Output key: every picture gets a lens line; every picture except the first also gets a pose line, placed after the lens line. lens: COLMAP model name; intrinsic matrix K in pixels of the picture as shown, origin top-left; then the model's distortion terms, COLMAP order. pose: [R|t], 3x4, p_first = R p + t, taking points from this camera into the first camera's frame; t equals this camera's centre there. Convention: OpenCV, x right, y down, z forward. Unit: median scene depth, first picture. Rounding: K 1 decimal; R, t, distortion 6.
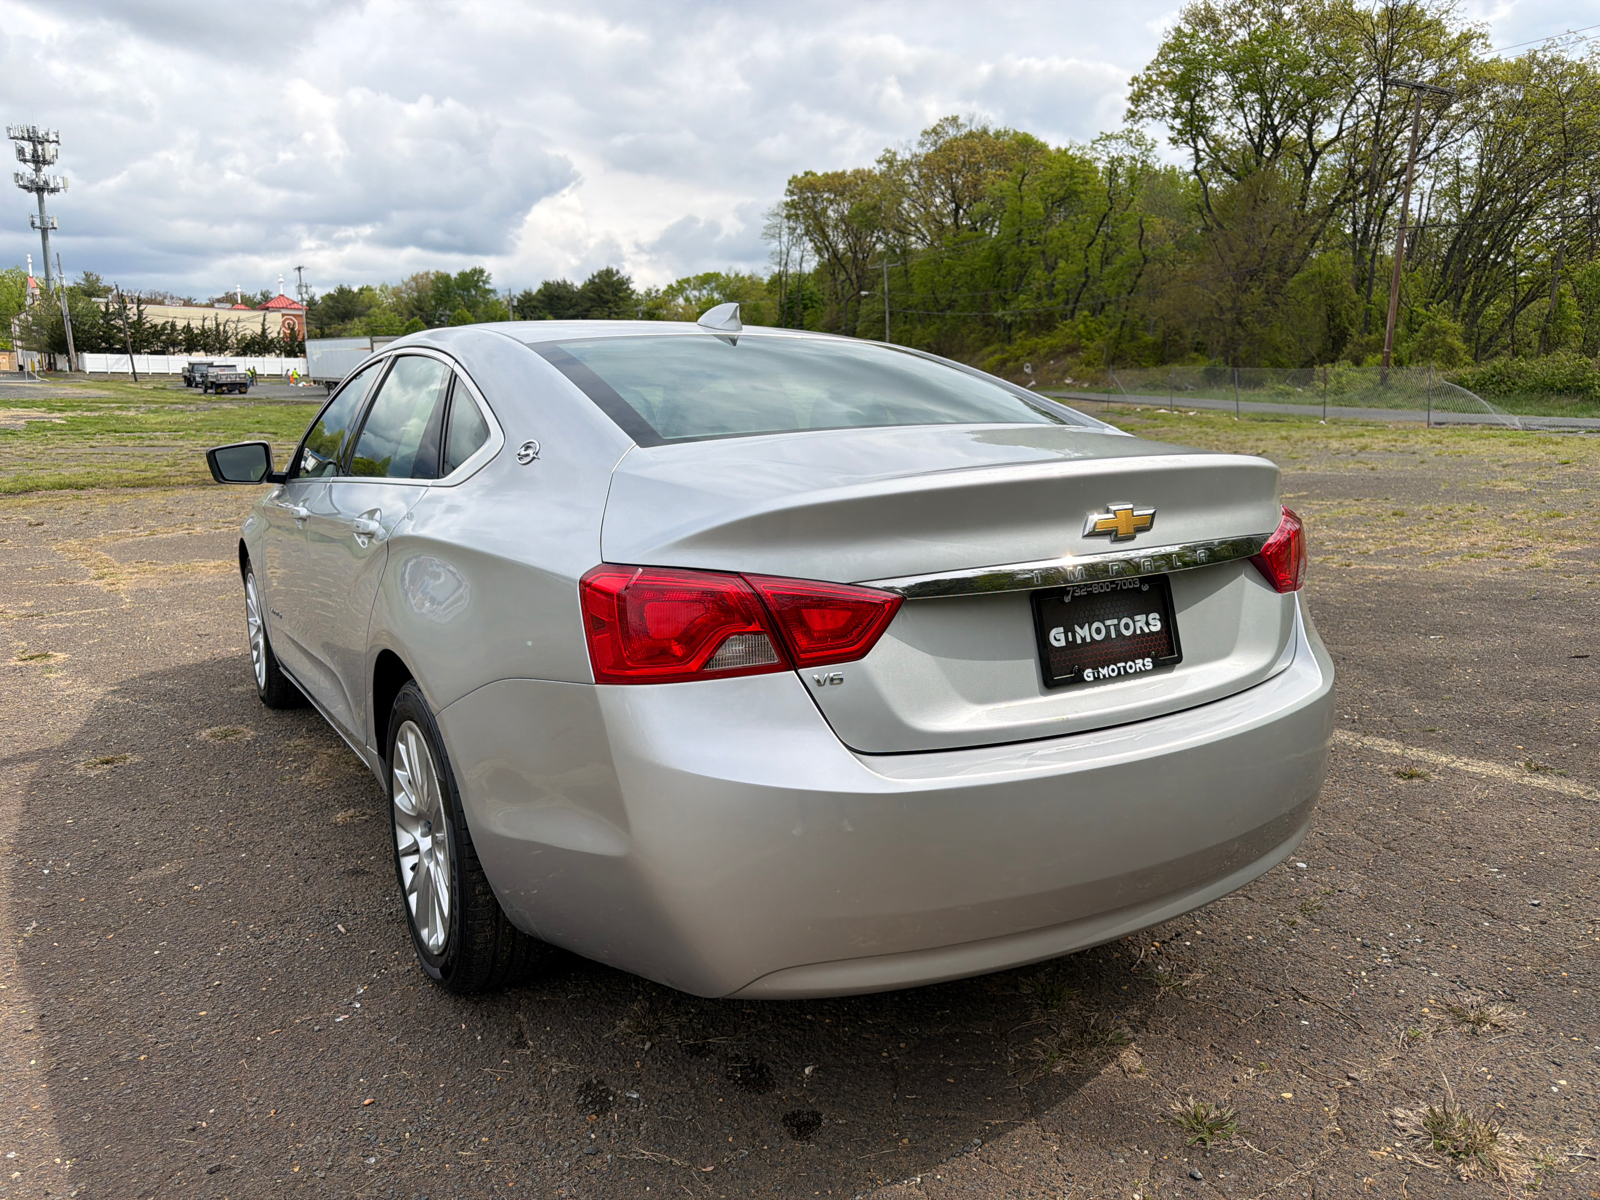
lens RADIAL K [[1156.0, 0, 796.3], [0, 1156.0, 596.4], [0, 0, 1]] dist [0.048484, -0.061656]
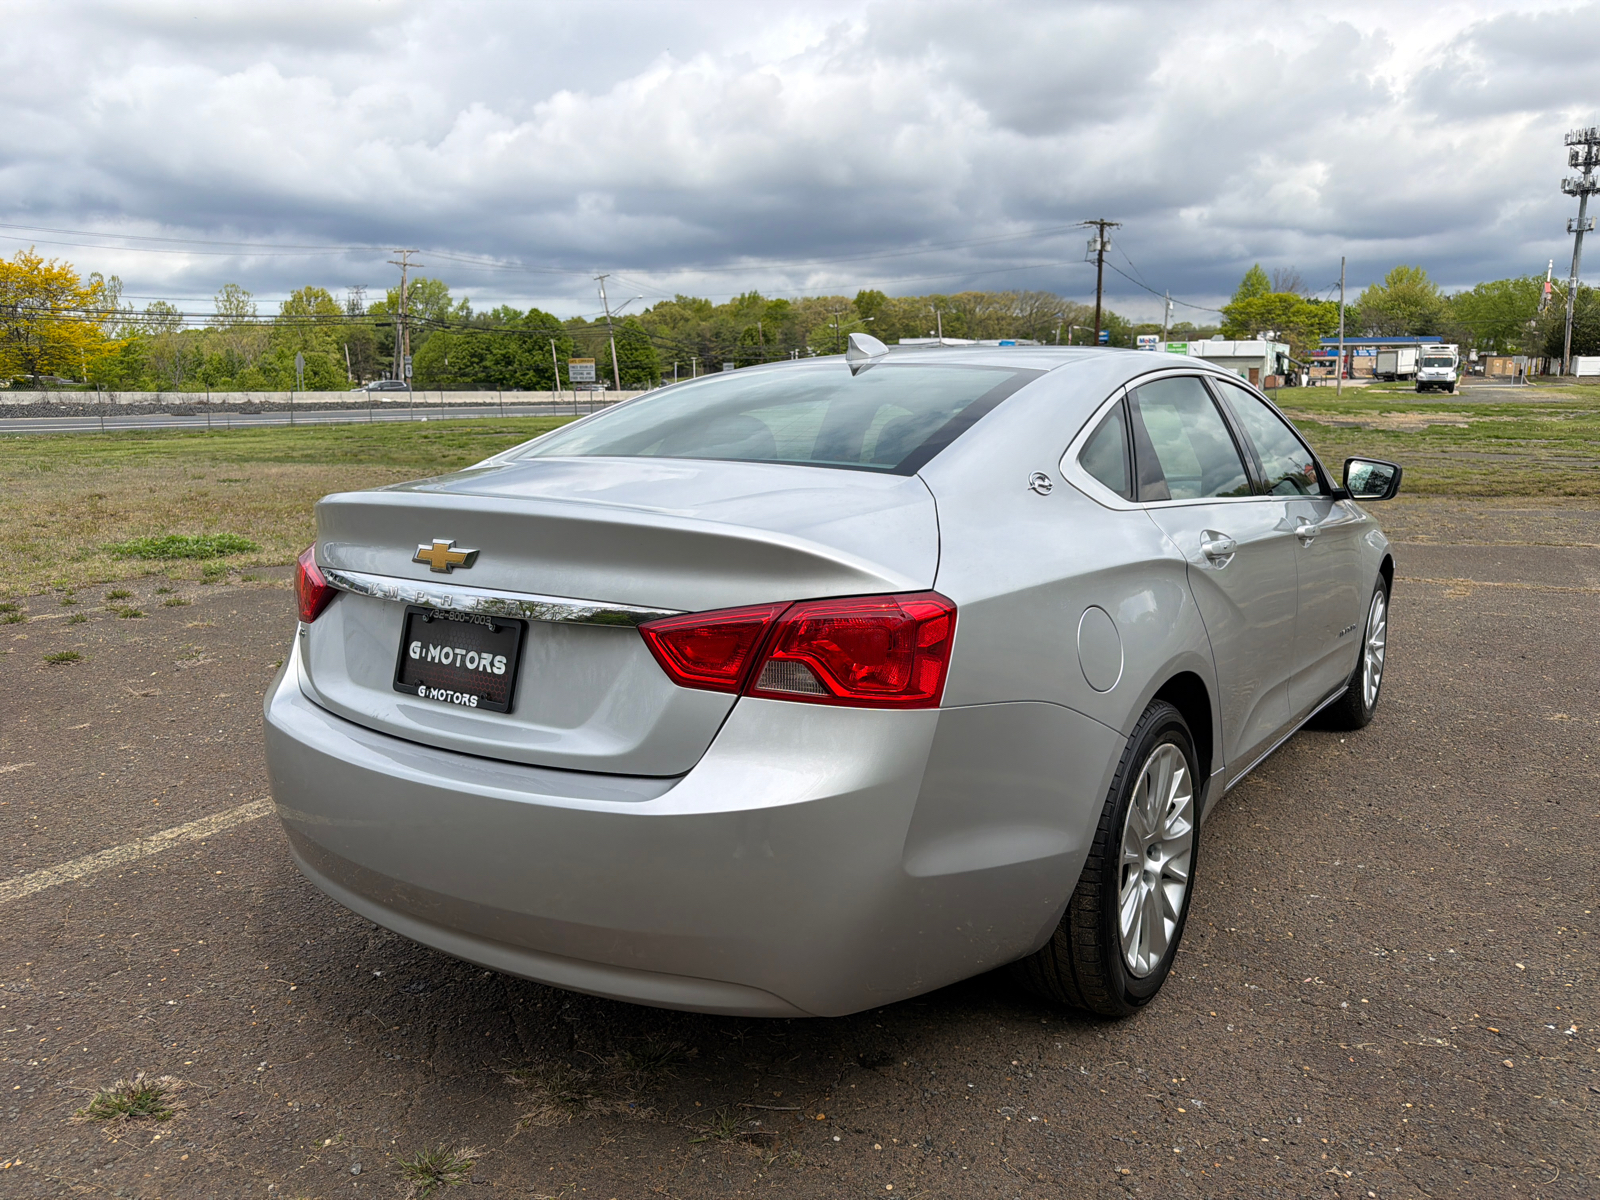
lens RADIAL K [[1156.0, 0, 801.7], [0, 1156.0, 607.8], [0, 0, 1]] dist [0.048484, -0.061656]
pose [[0.404035, 0.162266, -0.900236, 0.062428], [-0.156317, 0.981912, 0.106831, -0.008252], [0.901288, 0.097559, 0.422092, 0.039316]]
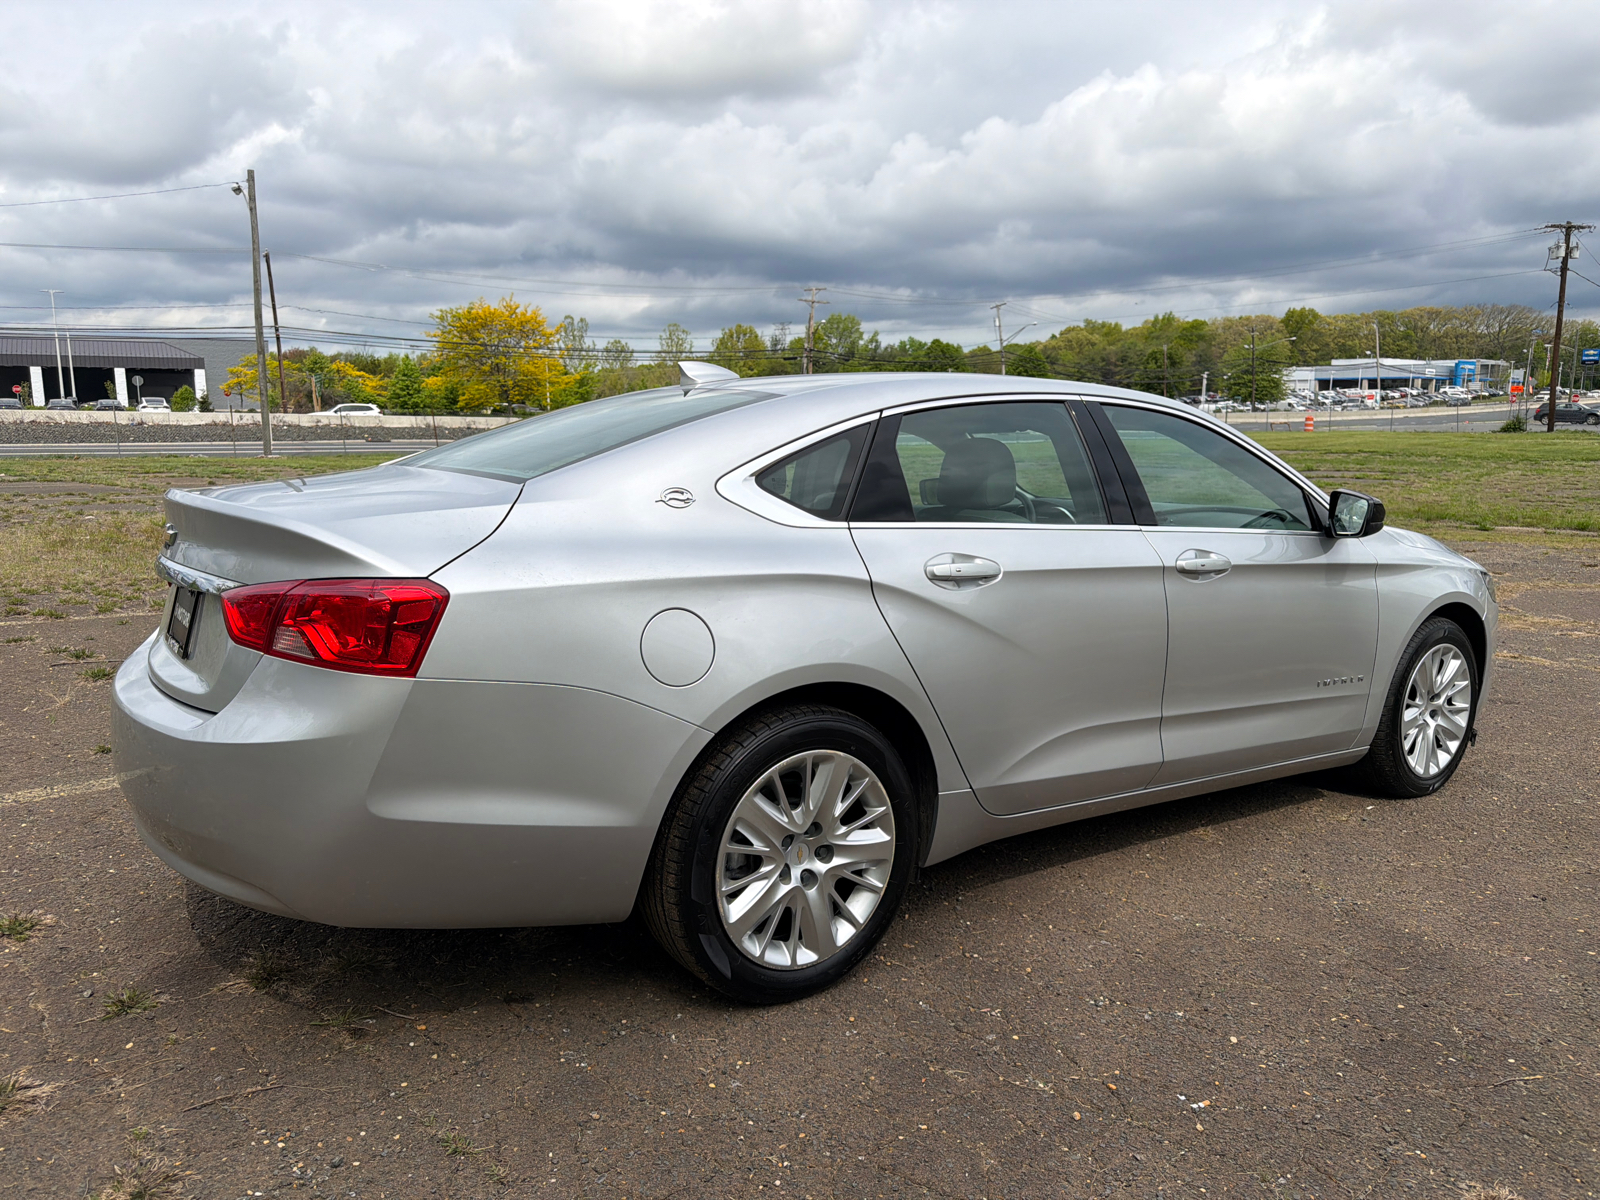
lens RADIAL K [[1156.0, 0, 787.7], [0, 1156.0, 614.9], [0, 0, 1]] dist [0.048484, -0.061656]
pose [[0.056599, 0.162477, -0.985088, 0.077373], [-0.176554, 0.972748, 0.150298, -0.014098], [0.982662, 0.165414, 0.083743, 0.073904]]
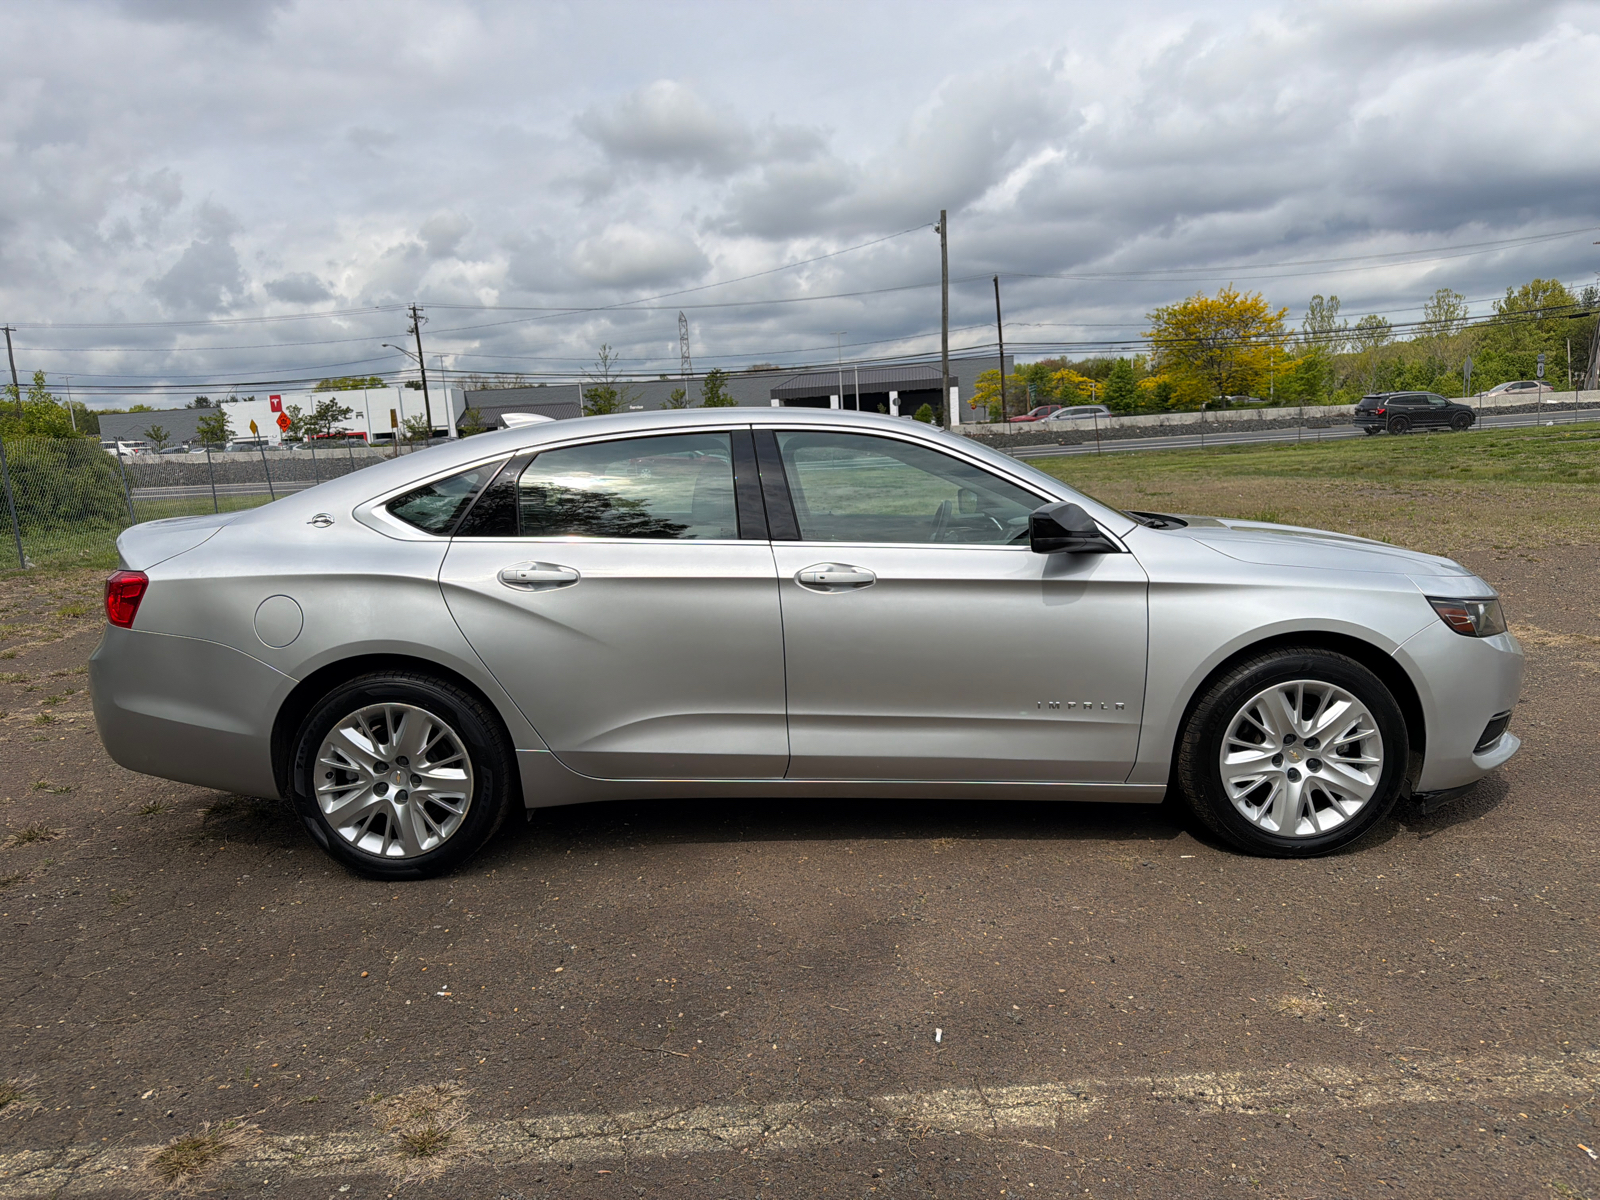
lens RADIAL K [[1156.0, 0, 774.8], [0, 1156.0, 622.5], [0, 0, 1]] dist [0.048484, -0.061656]
pose [[-0.554895, 0.156889, -0.816993, 0.071432], [-0.092841, 0.964244, 0.248223, -0.027833], [0.826724, 0.213588, -0.520488, 0.148998]]
